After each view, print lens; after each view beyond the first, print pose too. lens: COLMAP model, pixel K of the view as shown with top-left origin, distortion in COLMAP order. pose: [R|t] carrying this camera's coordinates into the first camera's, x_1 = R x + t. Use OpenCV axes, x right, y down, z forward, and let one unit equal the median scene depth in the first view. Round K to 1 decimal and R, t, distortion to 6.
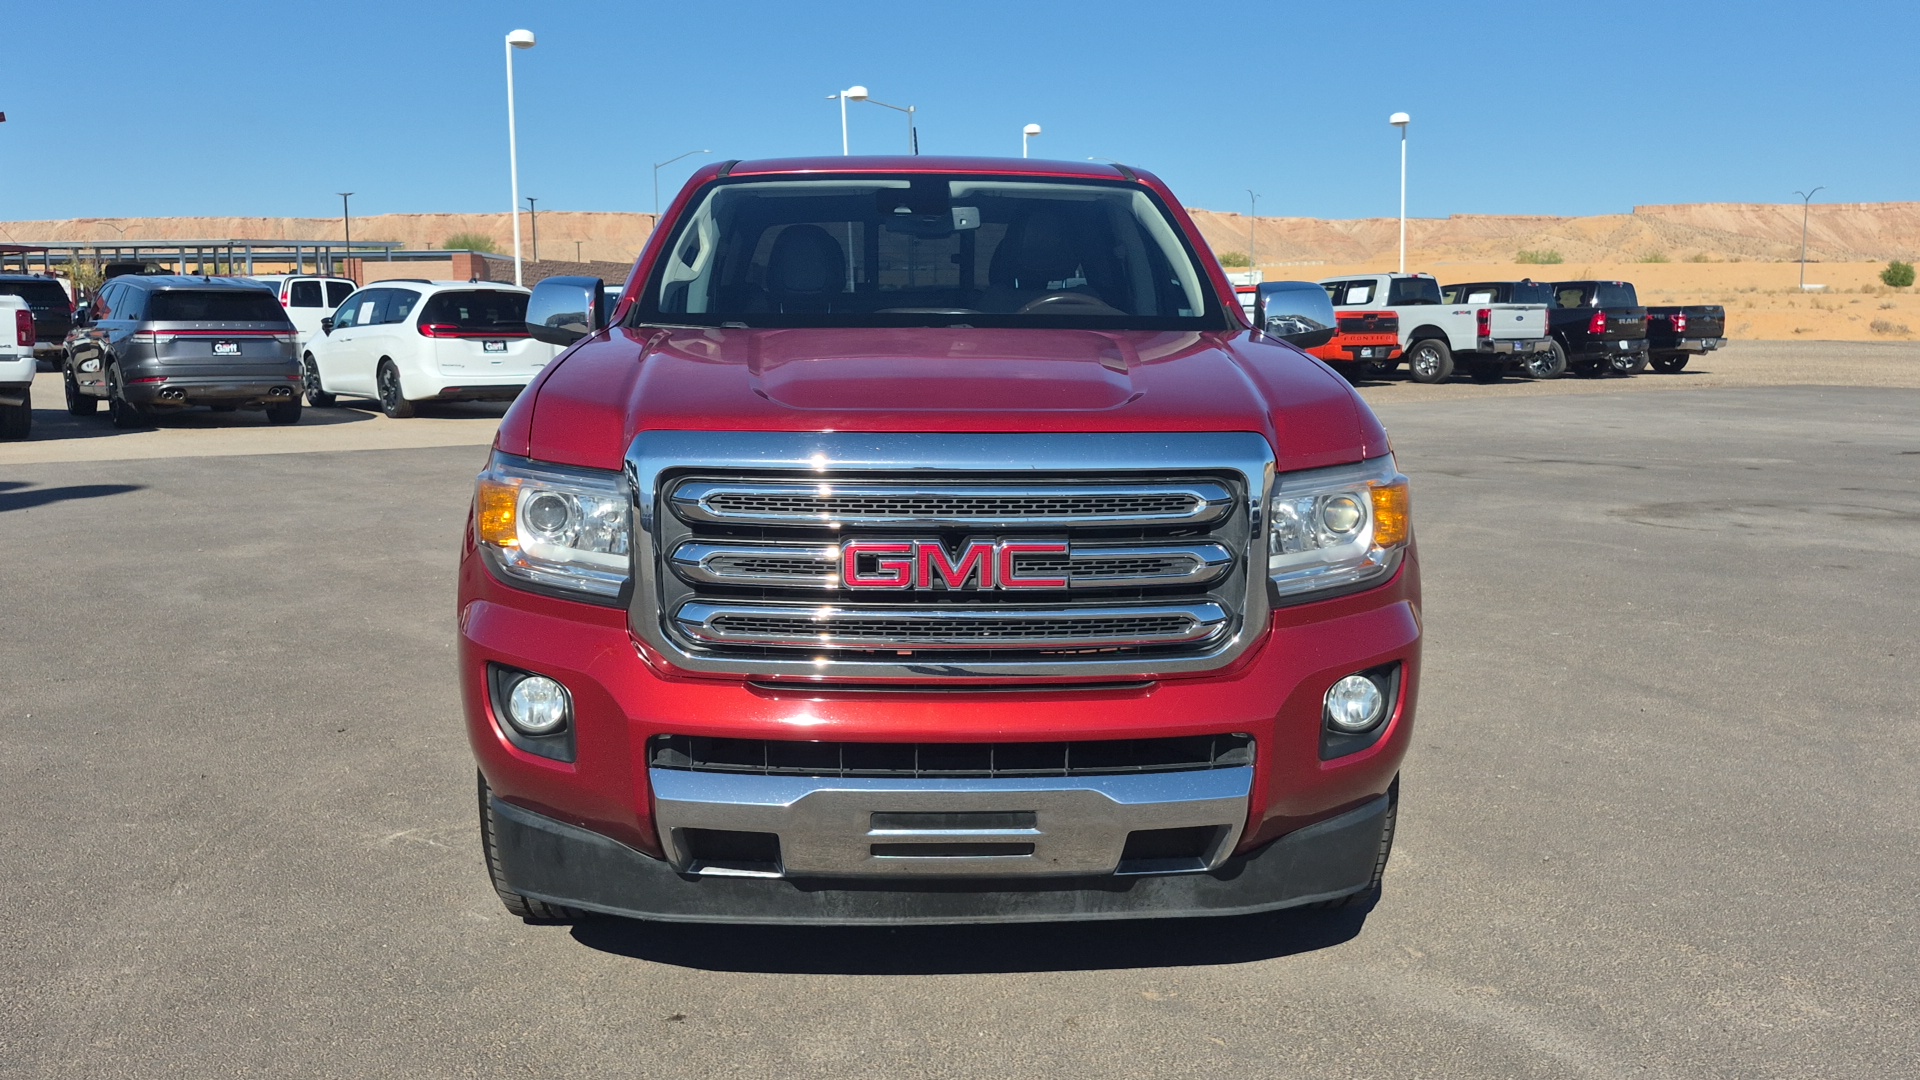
lens RADIAL K [[1688.9, 0, 912.0], [0, 1688.9, 564.6], [0, 0, 1]] dist [0.108517, -0.140690]
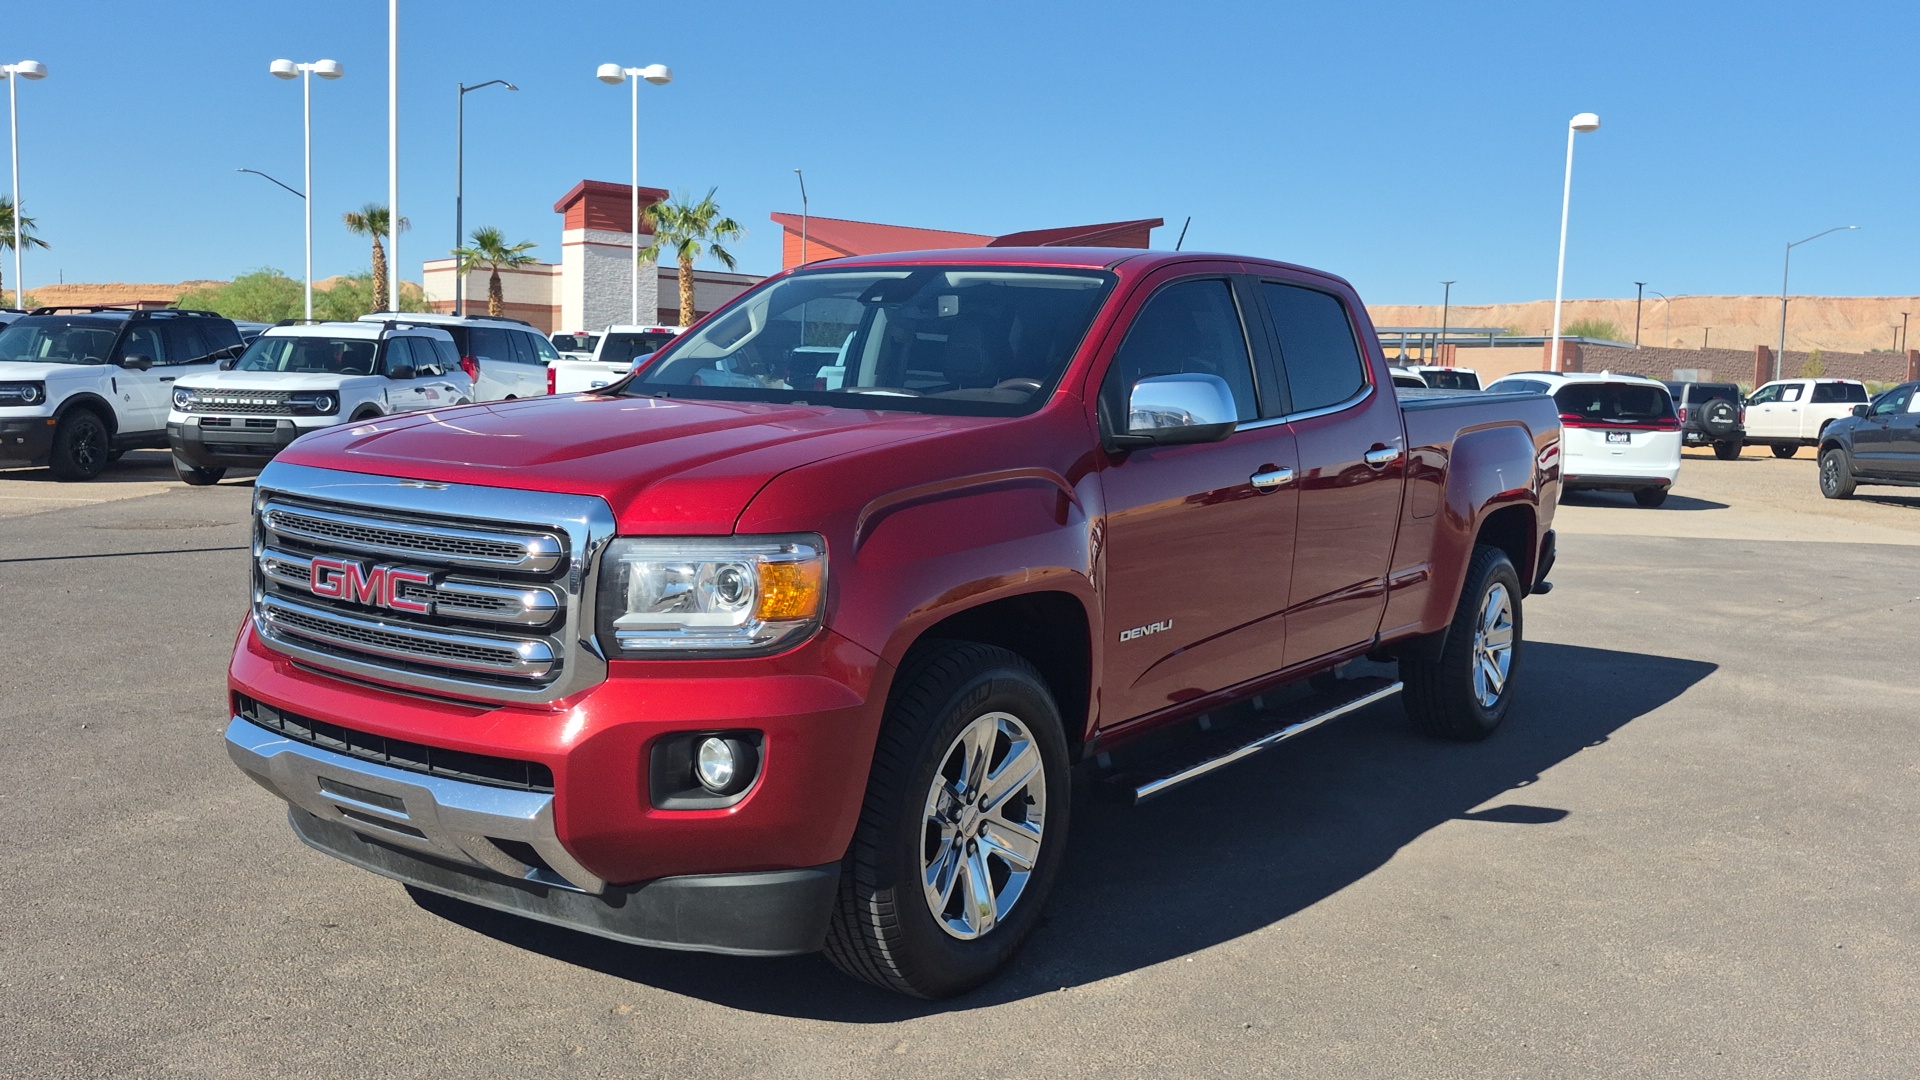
lens RADIAL K [[1688.9, 0, 921.3], [0, 1688.9, 556.8], [0, 0, 1]] dist [0.108517, -0.140690]
pose [[0.795019, 0.094352, -0.599202, 0.660383], [-0.126414, 0.991910, -0.011536, -0.033783], [0.593266, 0.084919, 0.800515, 0.152551]]
